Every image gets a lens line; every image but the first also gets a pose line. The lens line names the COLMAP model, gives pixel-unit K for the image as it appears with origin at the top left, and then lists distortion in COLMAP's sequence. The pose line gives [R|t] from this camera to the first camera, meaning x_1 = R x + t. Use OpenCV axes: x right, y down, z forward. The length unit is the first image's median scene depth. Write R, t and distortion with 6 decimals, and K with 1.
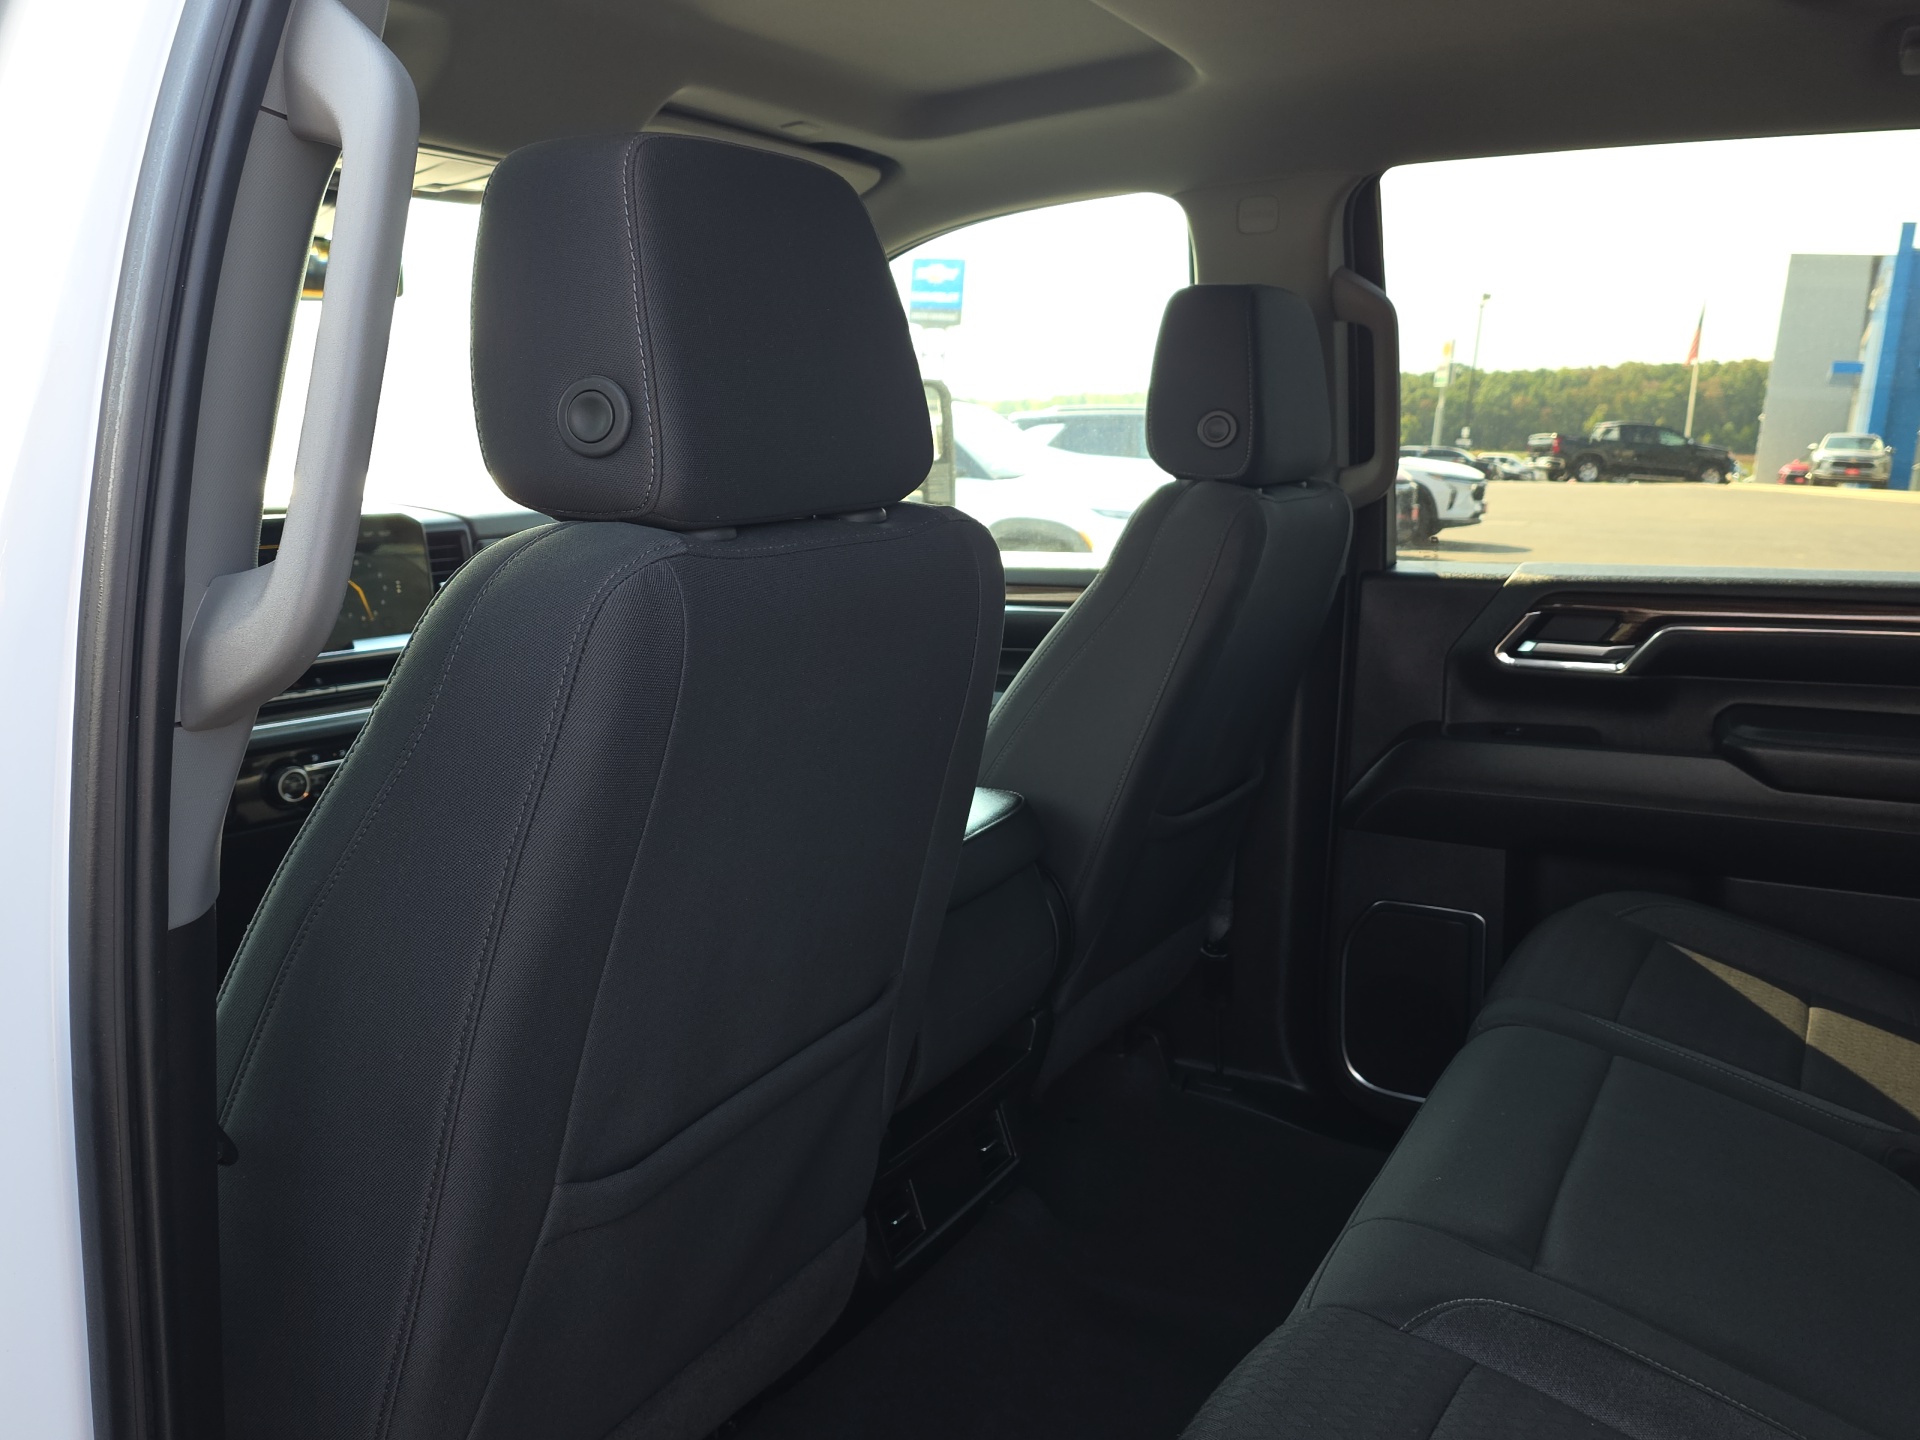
lens RADIAL K [[1599.9, 0, 957.9], [0, 1599.9, 720.1], [0, 0, 1]] dist [0.085076, -0.085178]
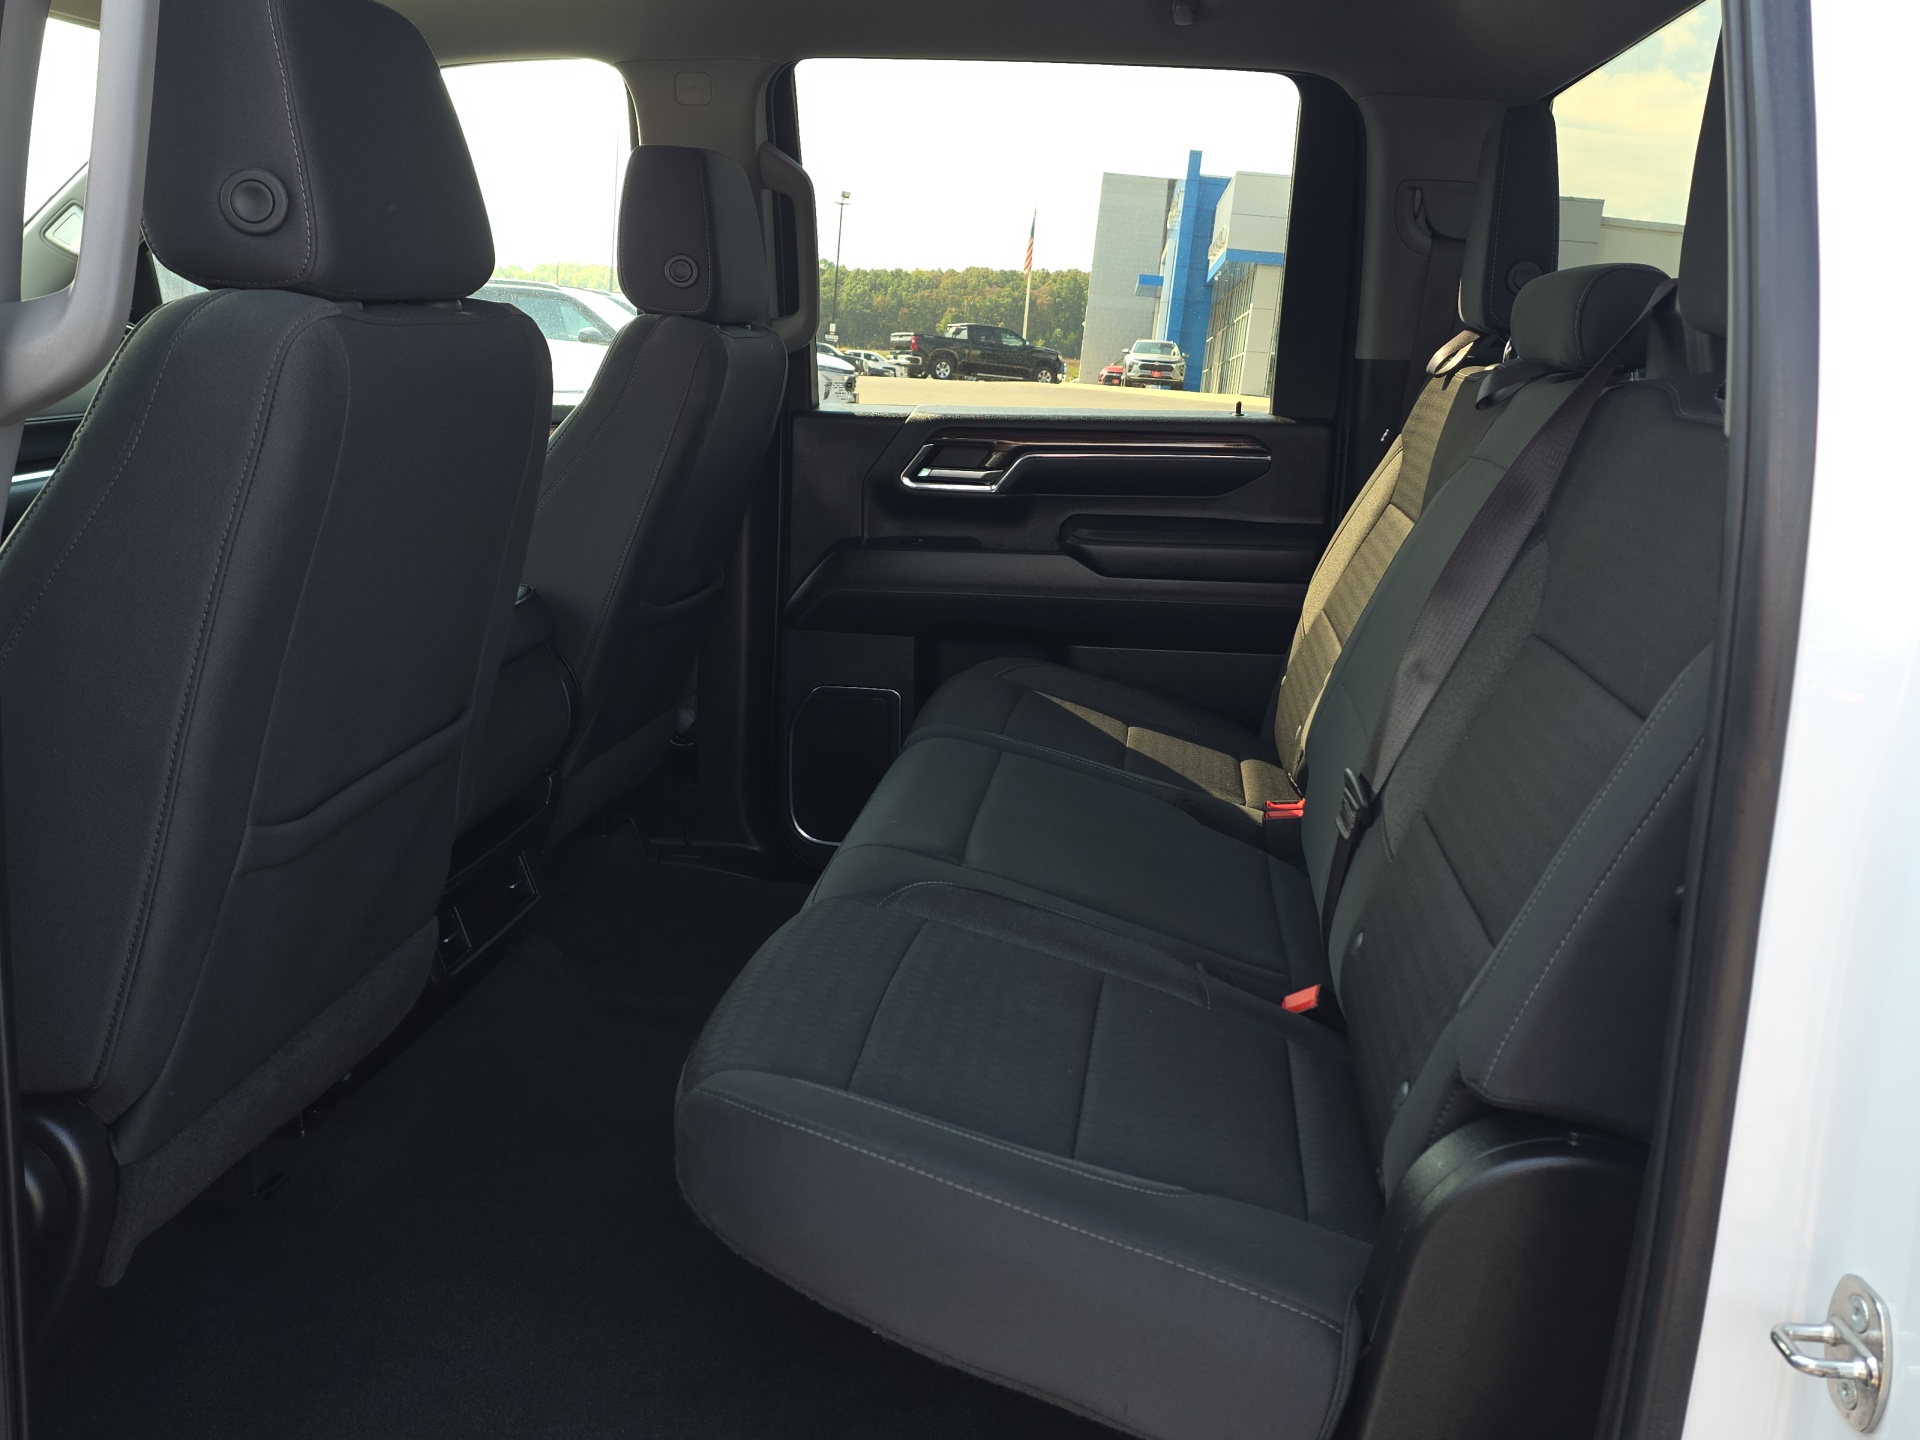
lens RADIAL K [[1599.9, 0, 960.2], [0, 1599.9, 717.5], [0, 0, 1]] dist [0.085076, -0.085178]
pose [[0.929148, -0.055456, 0.365526, -0.088029], [0.031538, 0.996971, 0.071089, 0.060422], [-0.368362, -0.054524, 0.928082, -0.172389]]
